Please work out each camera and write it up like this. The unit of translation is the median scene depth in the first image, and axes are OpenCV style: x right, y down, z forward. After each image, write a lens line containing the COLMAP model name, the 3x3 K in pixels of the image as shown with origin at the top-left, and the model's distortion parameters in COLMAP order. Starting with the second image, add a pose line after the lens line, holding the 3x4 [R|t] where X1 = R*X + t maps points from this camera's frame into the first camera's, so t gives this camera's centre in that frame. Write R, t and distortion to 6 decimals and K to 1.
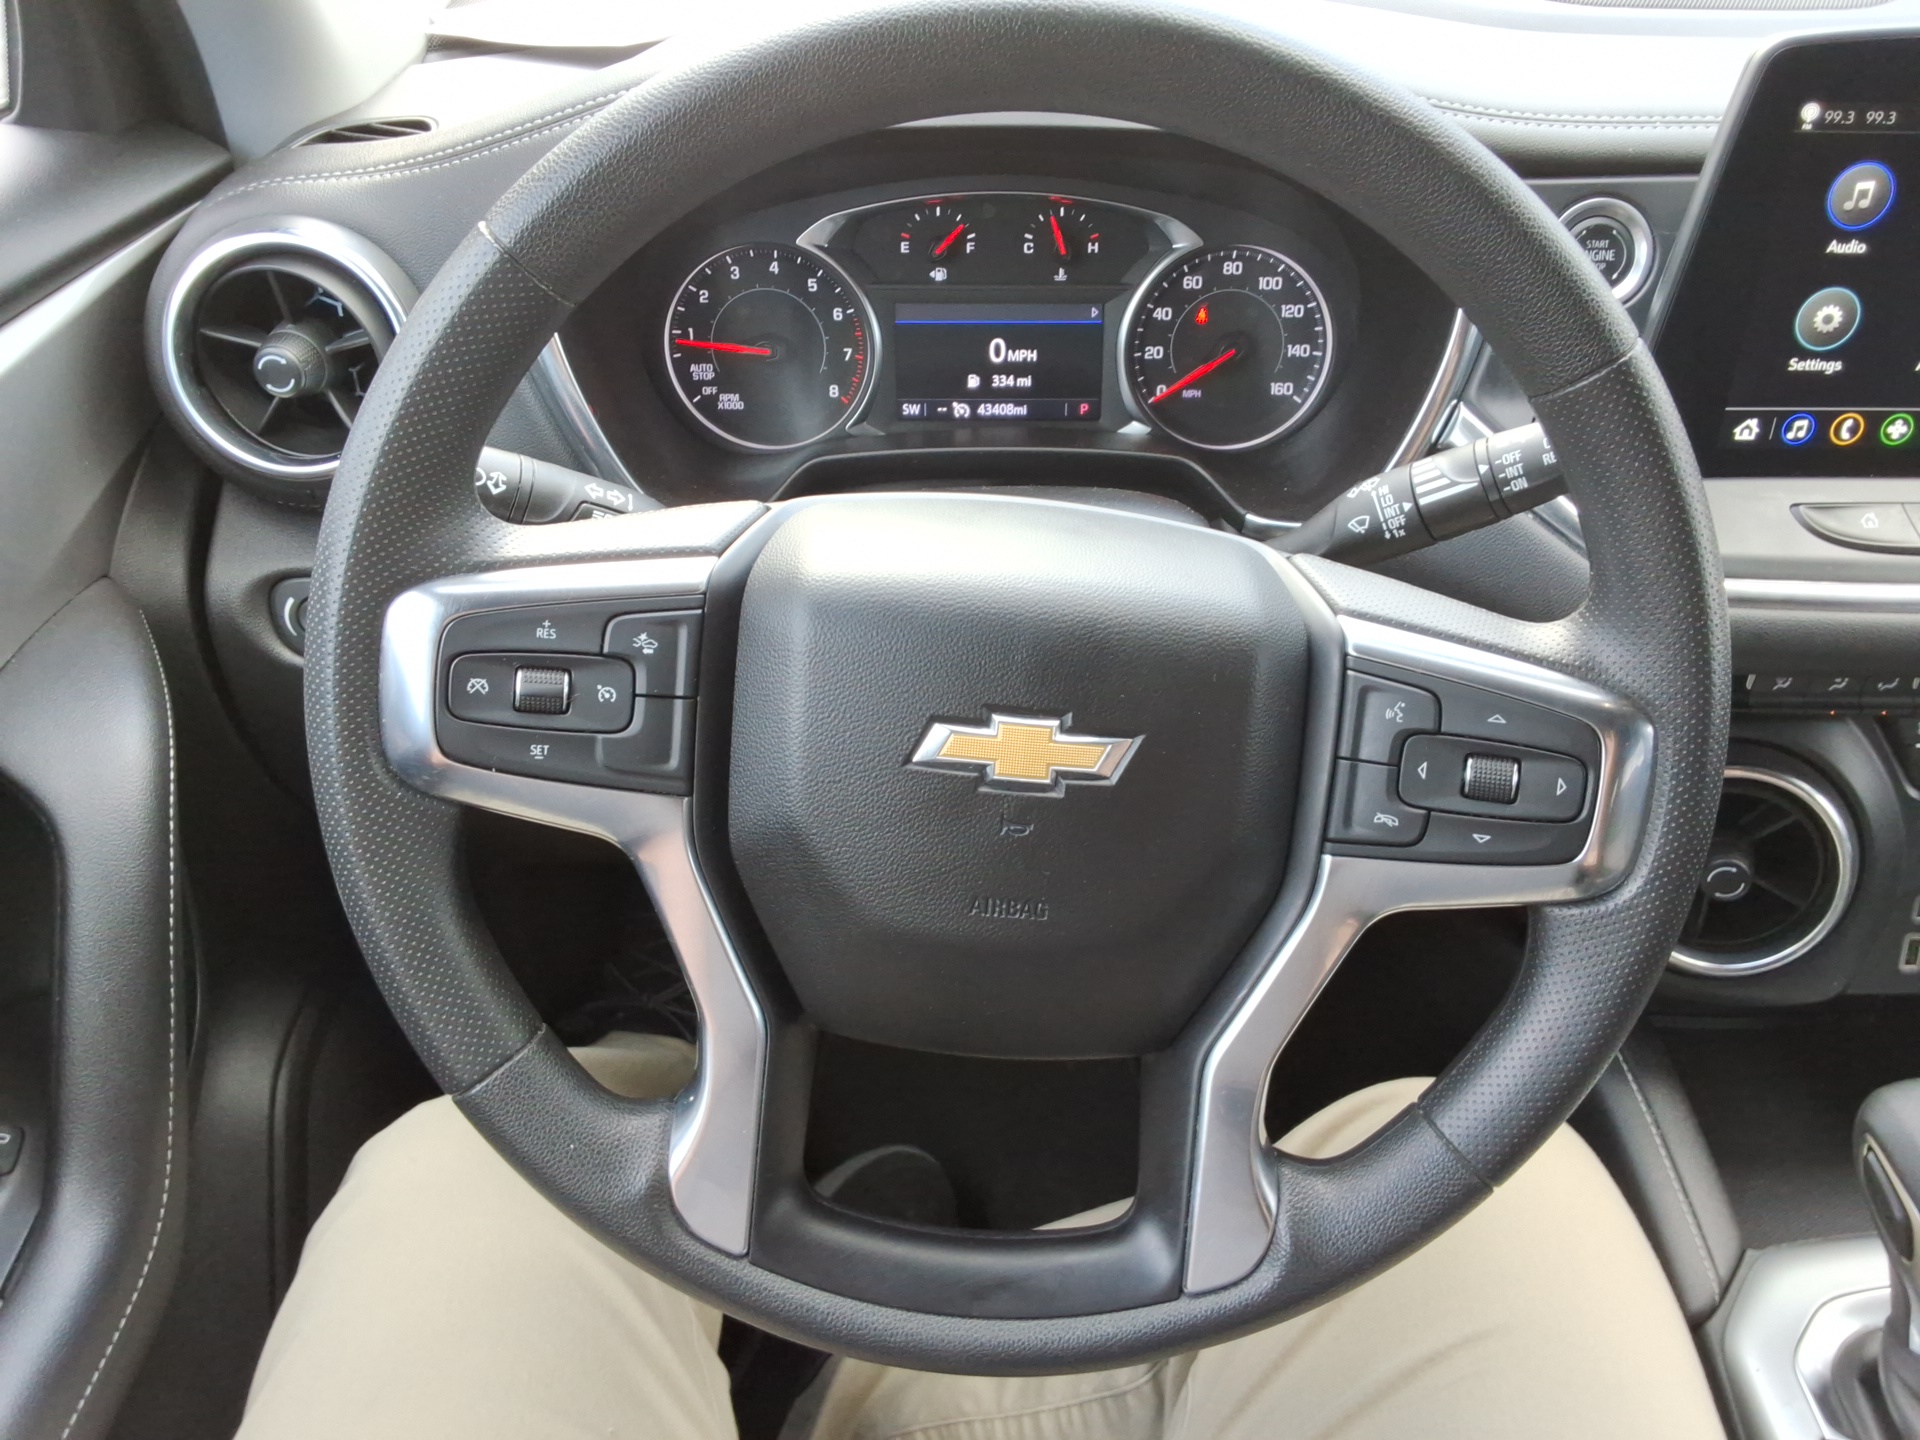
lens RADIAL K [[1530.3, 0, 984.1], [0, 1530.3, 675.0], [0, 0, 1]] dist [0.143416, -0.241066]
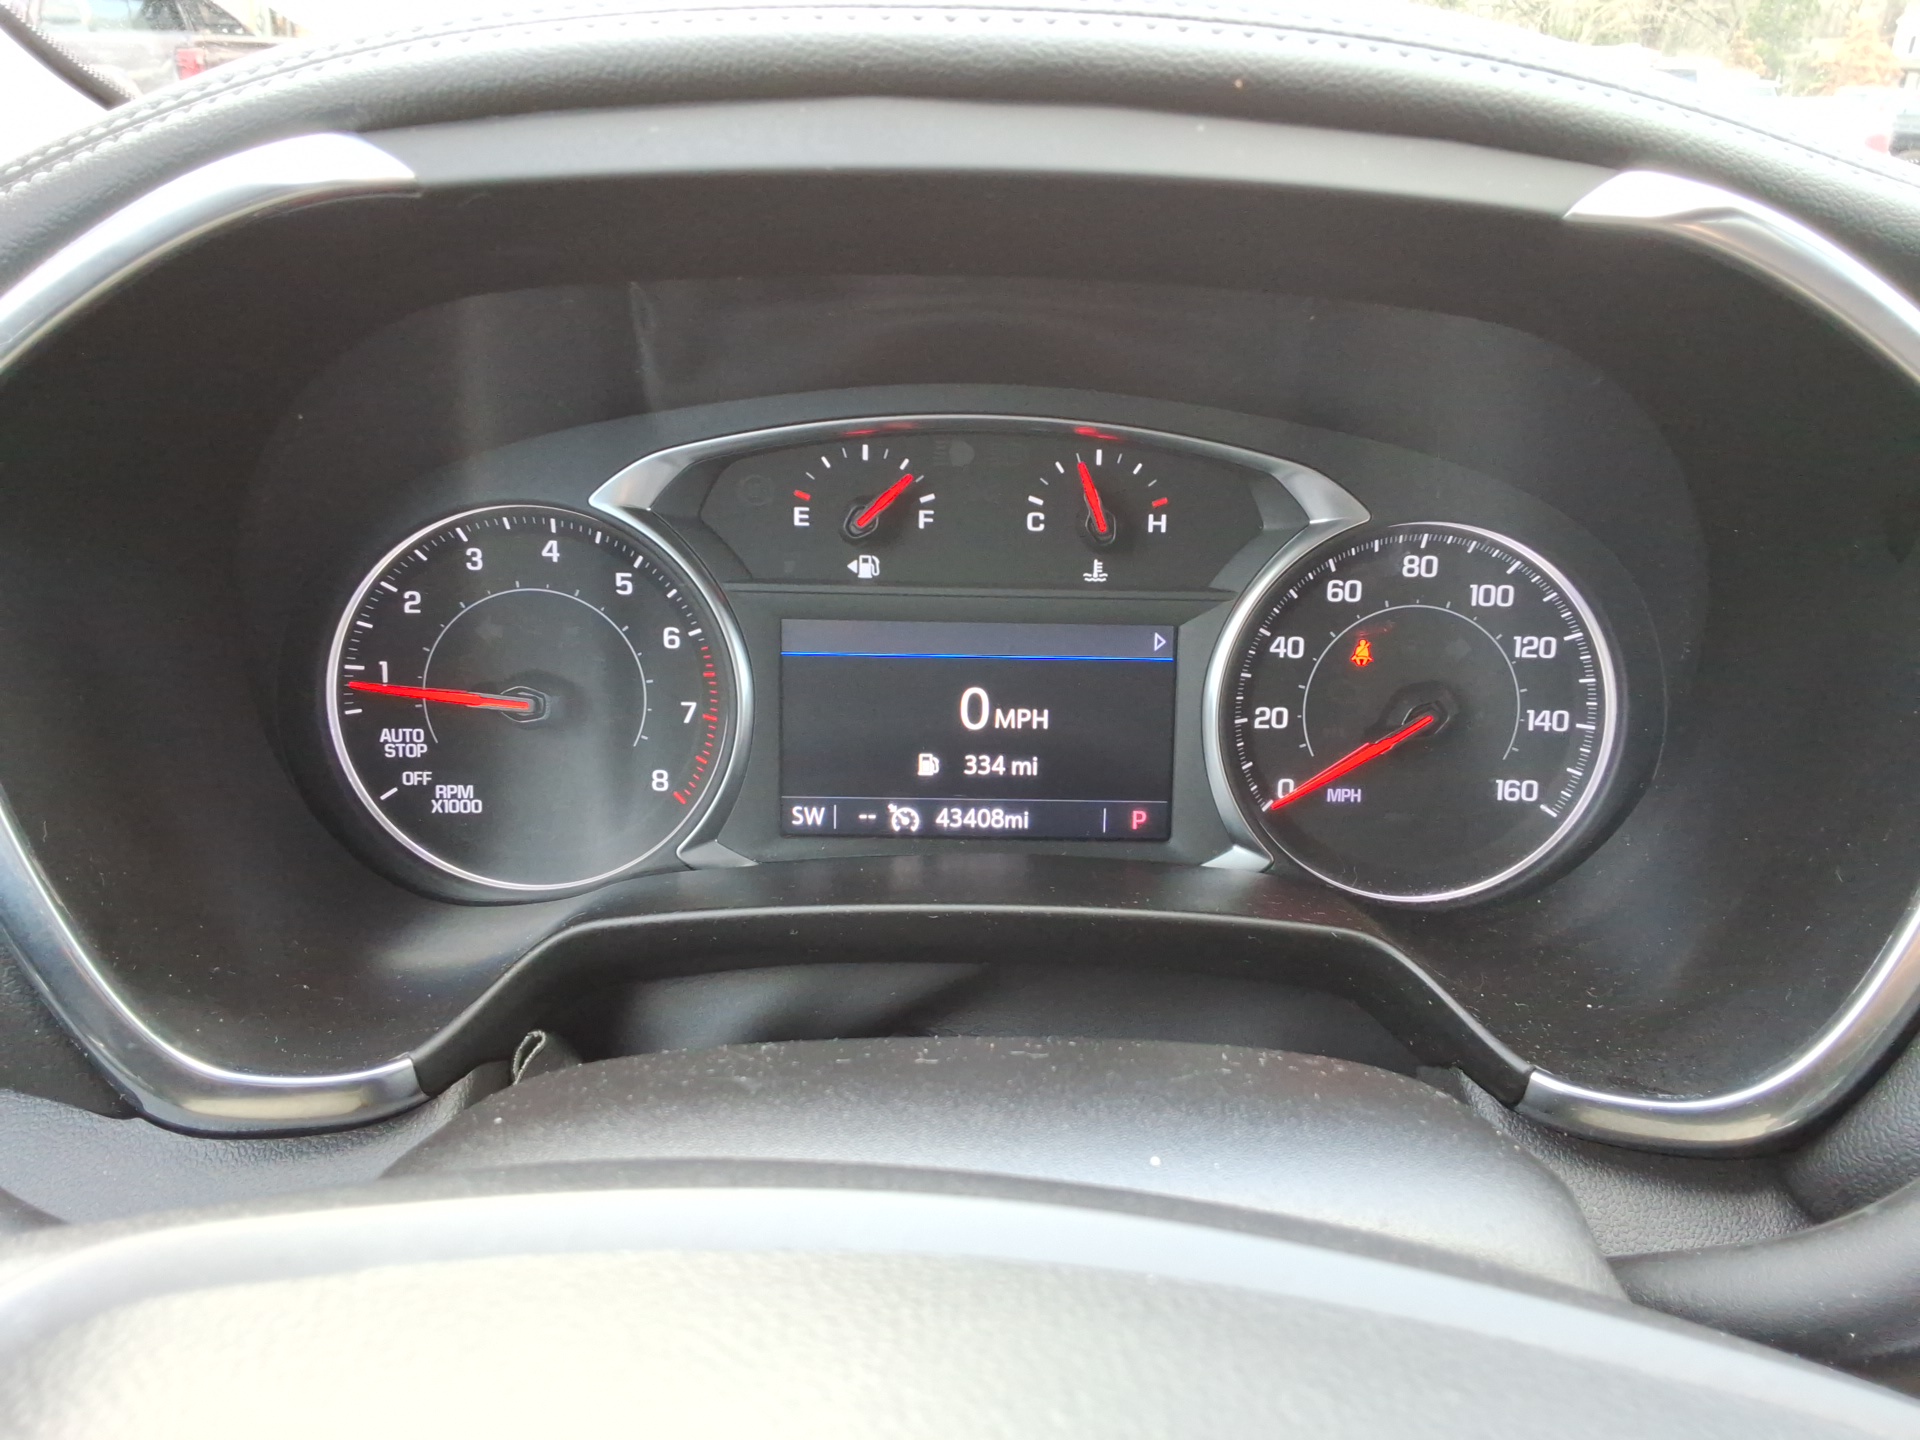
lens RADIAL K [[1530.3, 0, 984.1], [0, 1530.3, 675.0], [0, 0, 1]] dist [0.143416, -0.241066]
pose [[0.999886, 0.014860, 0.002756, 0.010301], [-0.013808, 0.972330, -0.233203, -0.100173], [-0.006145, 0.233138, 0.972424, 0.489701]]
